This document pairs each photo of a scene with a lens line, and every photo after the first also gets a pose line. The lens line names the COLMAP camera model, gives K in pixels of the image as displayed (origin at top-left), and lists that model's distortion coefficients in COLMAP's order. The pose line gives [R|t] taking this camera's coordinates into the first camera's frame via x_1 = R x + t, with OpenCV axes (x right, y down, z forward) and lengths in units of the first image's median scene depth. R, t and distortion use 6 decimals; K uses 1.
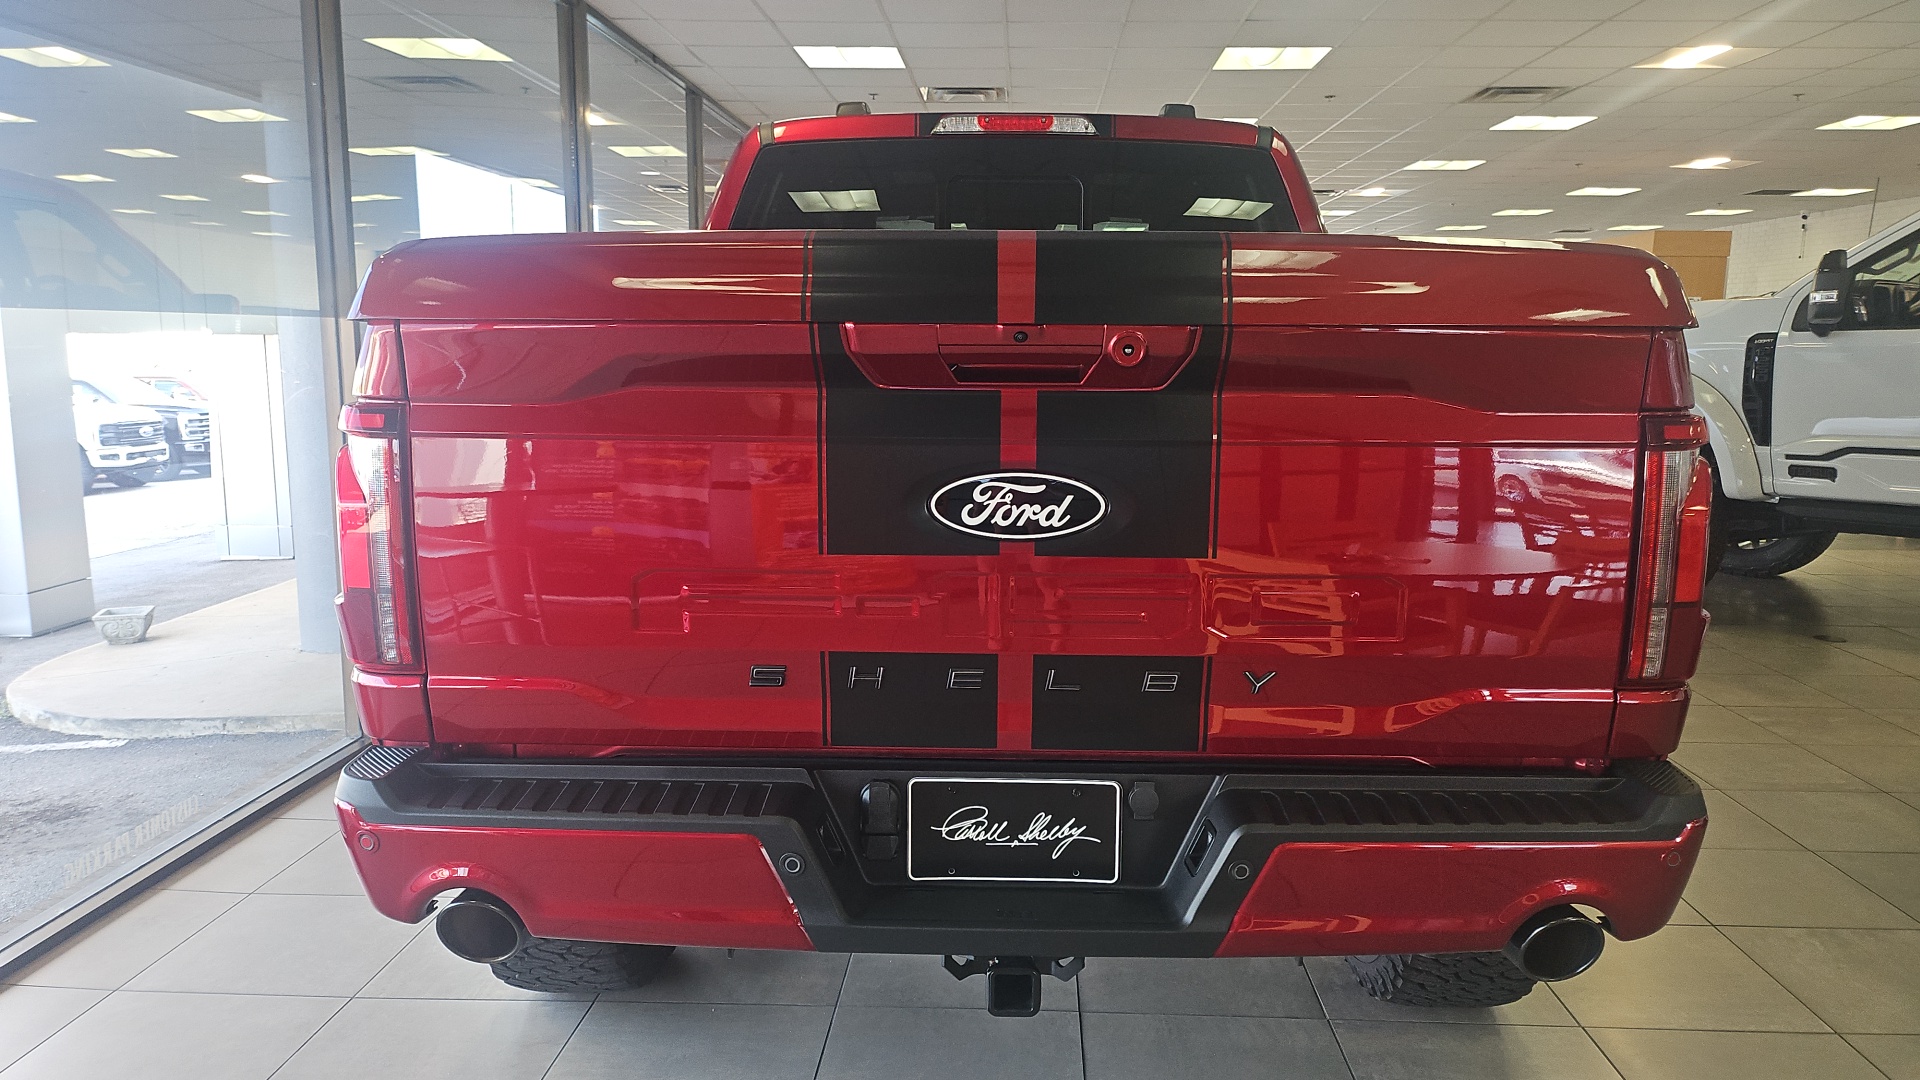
lens RADIAL K [[1361.8, 0, 940.8], [0, 1361.8, 552.3], [0, 0, 1]] dist [0.062482, -0.077478]
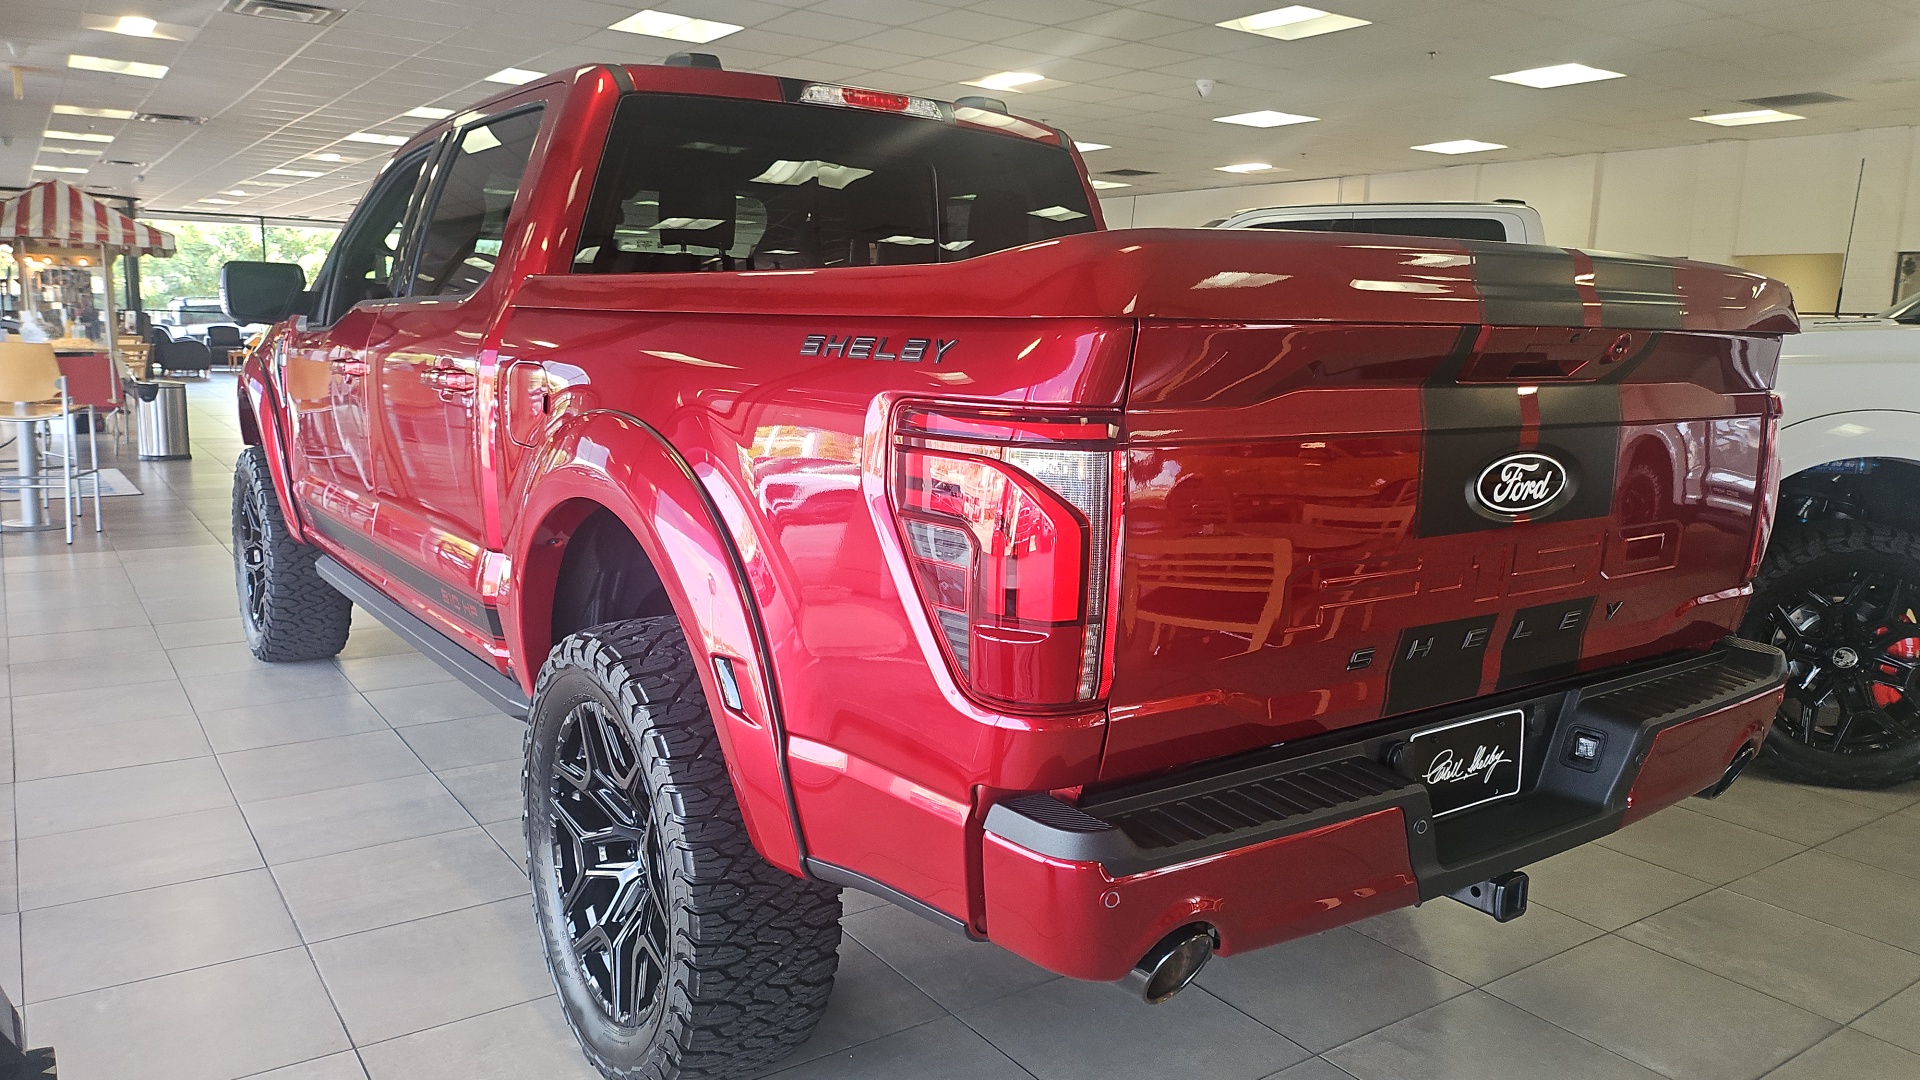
lens RADIAL K [[1360.8, 0, 960.0], [0, 1360.8, 540.0], [0, 0, 1]] dist [0.065598, -0.081888]
pose [[0.793254, -0.086517, 0.602713, -1.026603], [0.075256, 0.996195, 0.043953, -0.072507], [-0.604223, 0.010492, 0.796746, 0.356289]]
